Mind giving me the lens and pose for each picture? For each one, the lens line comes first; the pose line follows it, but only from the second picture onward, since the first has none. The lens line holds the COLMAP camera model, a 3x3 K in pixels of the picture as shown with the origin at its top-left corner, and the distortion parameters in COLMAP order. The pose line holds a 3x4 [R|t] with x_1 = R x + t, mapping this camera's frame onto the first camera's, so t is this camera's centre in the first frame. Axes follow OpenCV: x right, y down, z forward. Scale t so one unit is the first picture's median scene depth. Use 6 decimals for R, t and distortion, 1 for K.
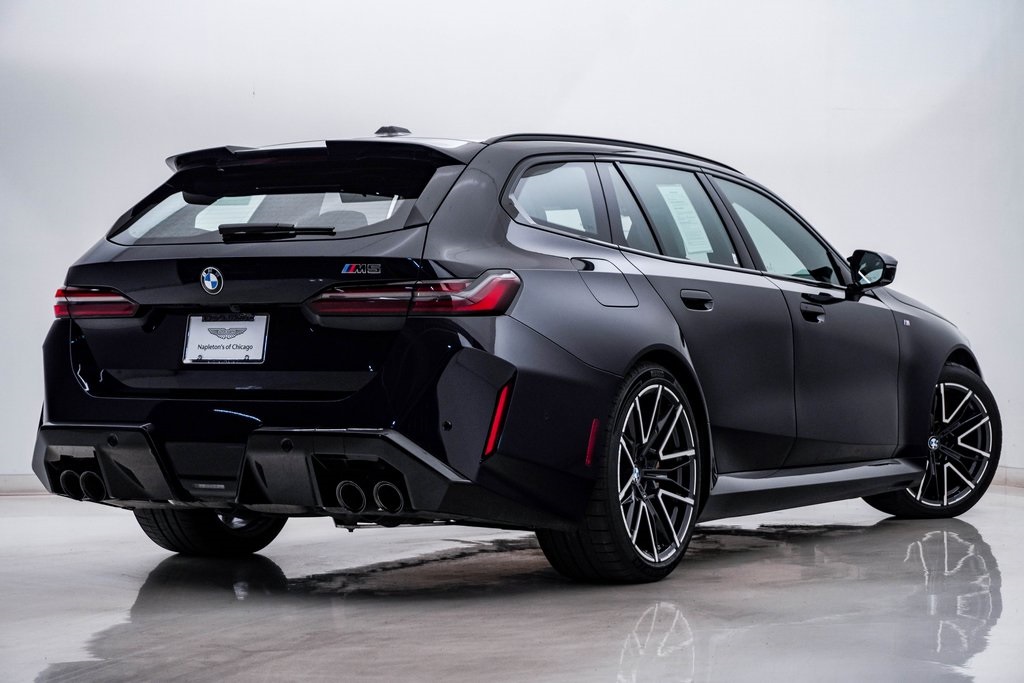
lens RADIAL K [[2187.9, 0, 510.9], [0, 2187.9, 341.3], [0, 0, 1]] dist [0.023268, 0.000000]
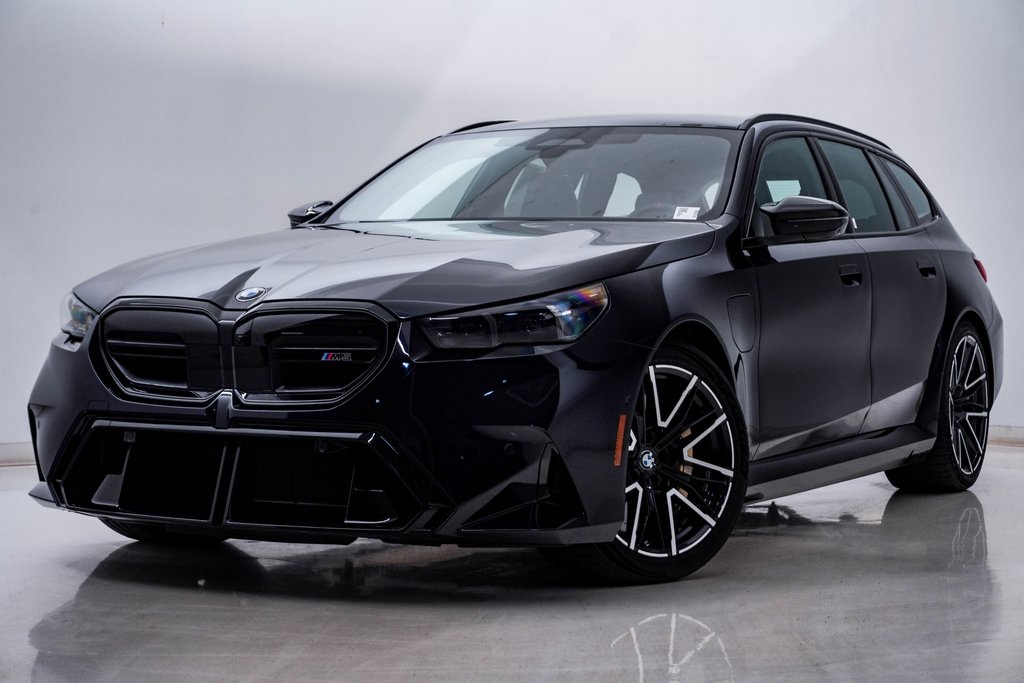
lens RADIAL K [[2187.9, 0, 512.2], [0, 2187.9, 342.0], [0, 0, 1]] dist [0.023268, 0.000000]
pose [[0.986902, -0.081922, 0.138972, 0.091160], [0.093125, 0.992741, -0.076115, 0.078230], [-0.131727, 0.088060, 0.987367, 0.497987]]
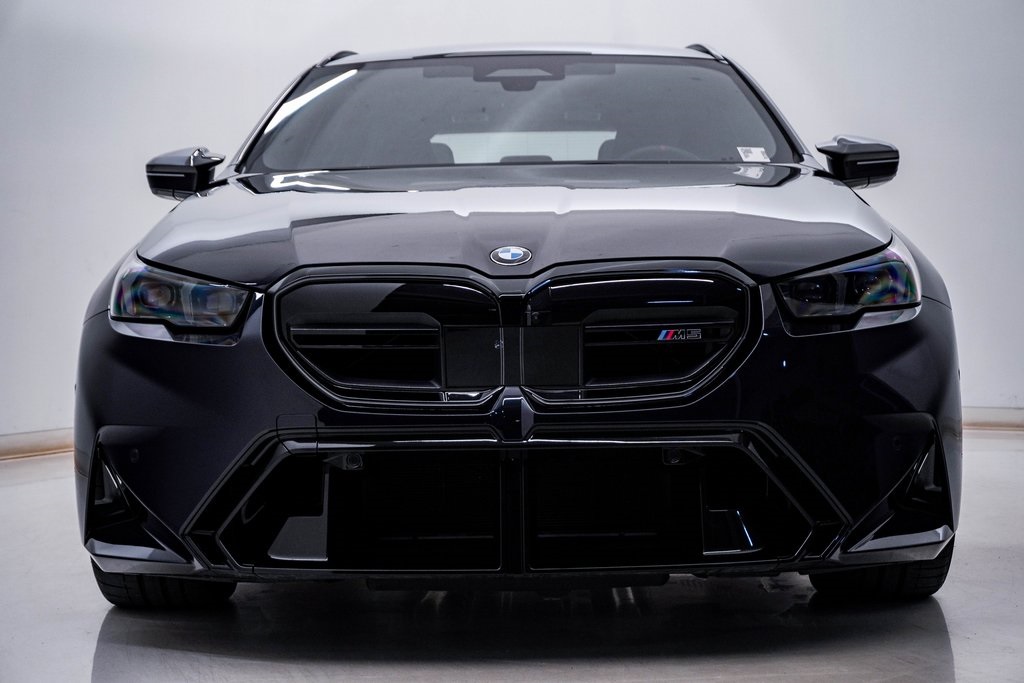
lens RADIAL K [[2187.9, 0, 518.4], [0, 2187.9, 344.5], [0, 0, 1]] dist [0.023268, 0.000000]
pose [[0.814829, -0.123865, 0.566313, -0.245231], [0.156448, 0.987645, -0.009082, 0.016285], [-0.558191, 0.095998, 0.824140, 0.837952]]
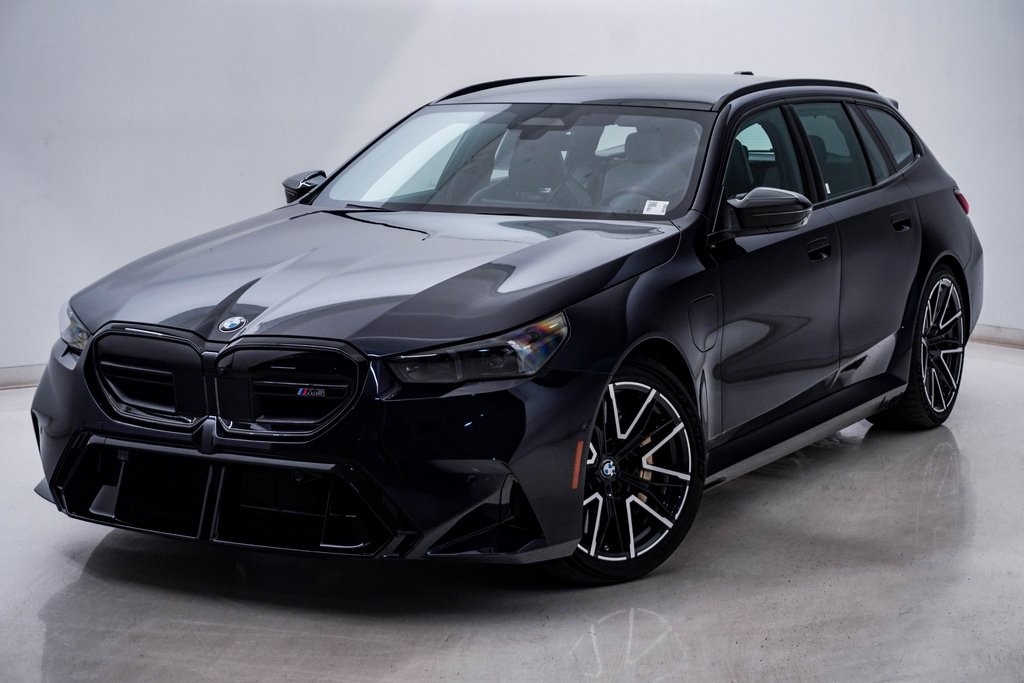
lens RADIAL K [[2187.9, 0, 511.8], [0, 2187.9, 343.1], [0, 0, 1]] dist [0.023268, 0.000000]
pose [[0.989435, -0.098399, 0.106467, 0.127880], [0.095610, 0.994936, 0.031008, -0.024166], [-0.108980, -0.020502, 0.993833, 0.435607]]
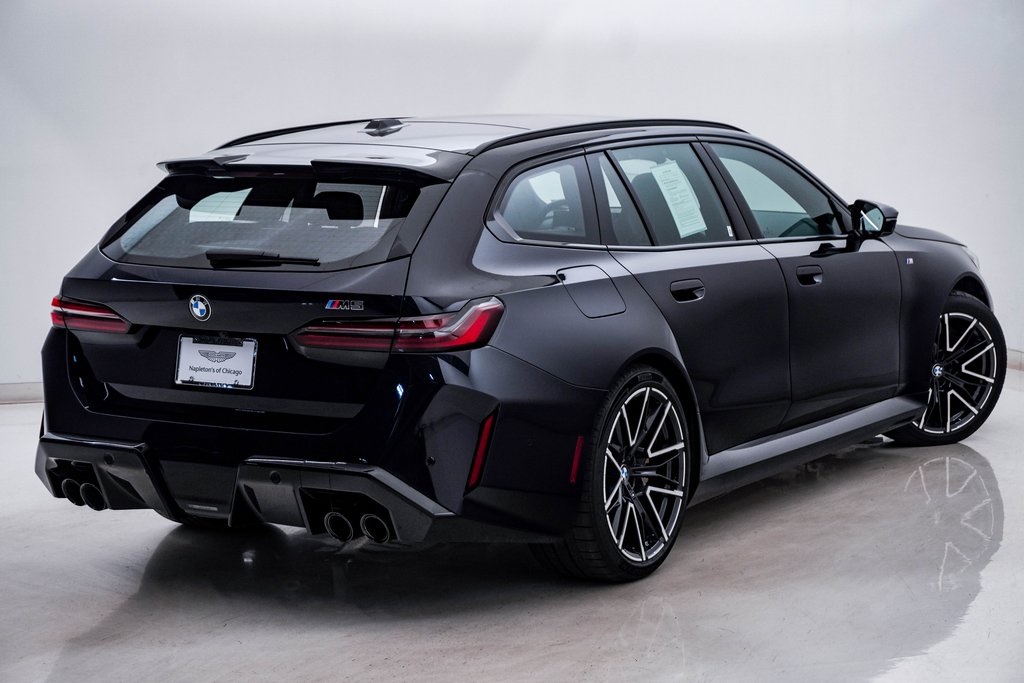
lens RADIAL K [[2187.9, 0, 510.0], [0, 2187.9, 342.0], [0, 0, 1]] dist [0.023268, 0.000000]
pose [[0.999609, -0.006901, -0.027107, 0.032451], [0.010228, 0.992160, 0.124556, -0.129207], [0.026035, -0.124785, 0.991842, -0.004641]]
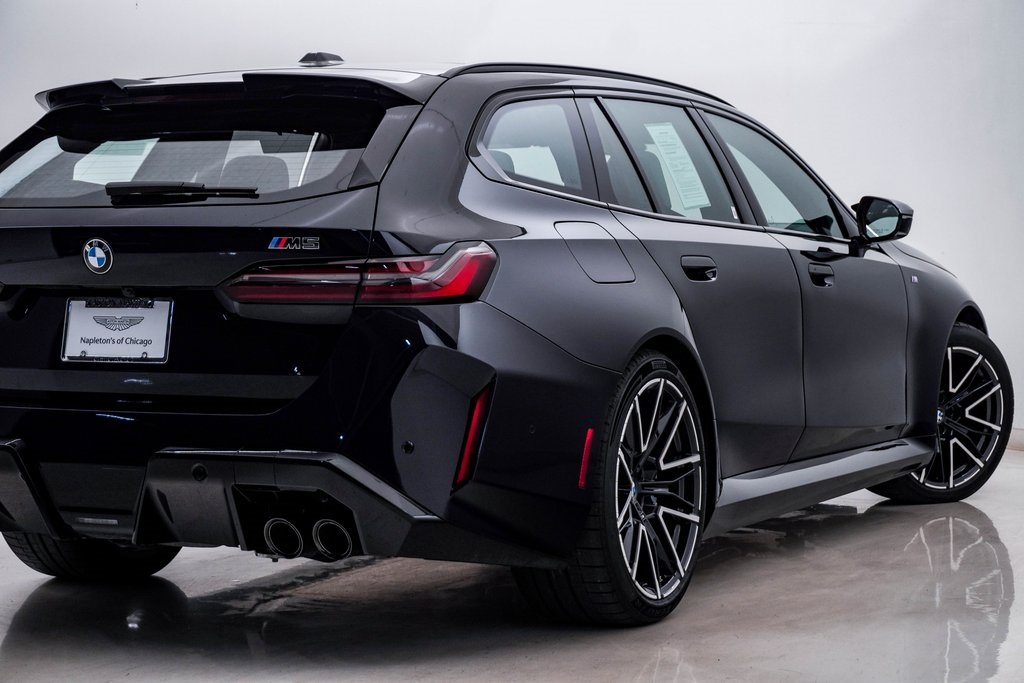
lens RADIAL K [[2187.9, 0, 520.6], [0, 2187.9, 344.2], [0, 0, 1]] dist [0.023268, 0.000000]
pose [[0.998116, -0.006453, 0.061017, -0.032859], [0.003698, 0.998973, 0.045161, -0.029355], [-0.061245, -0.044851, 0.997115, 0.204963]]
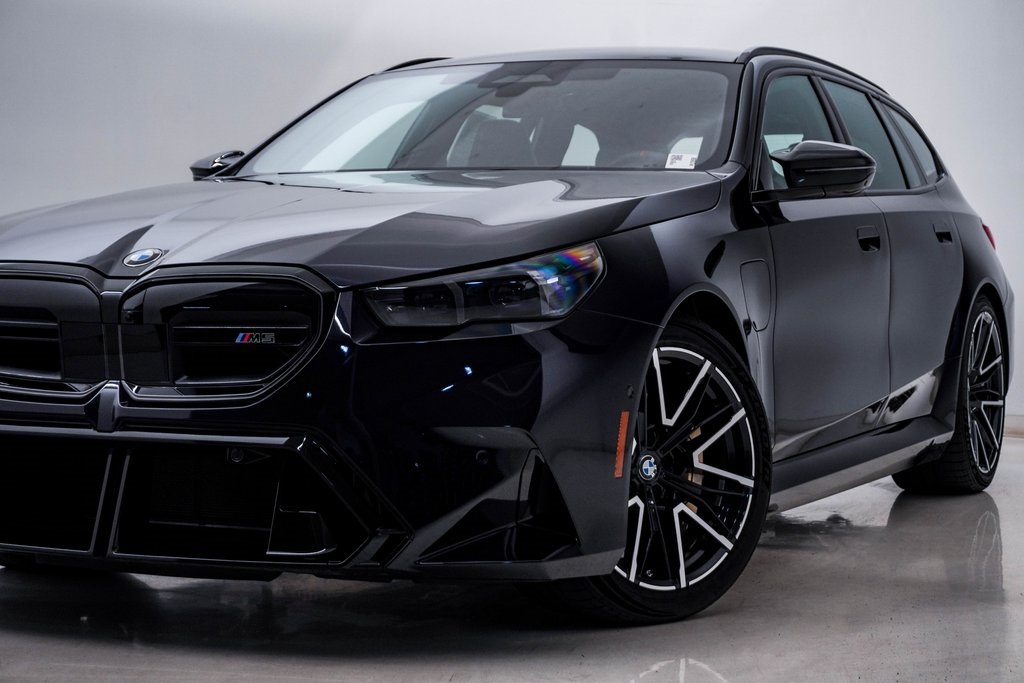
lens RADIAL K [[2187.9, 0, 518.5], [0, 2187.9, 346.9], [0, 0, 1]] dist [0.023268, 0.000000]
pose [[0.978903, -0.086418, 0.185149, 0.097044], [0.099247, 0.993181, -0.061163, 0.063719], [-0.178601, 0.078248, 0.980805, 0.686503]]
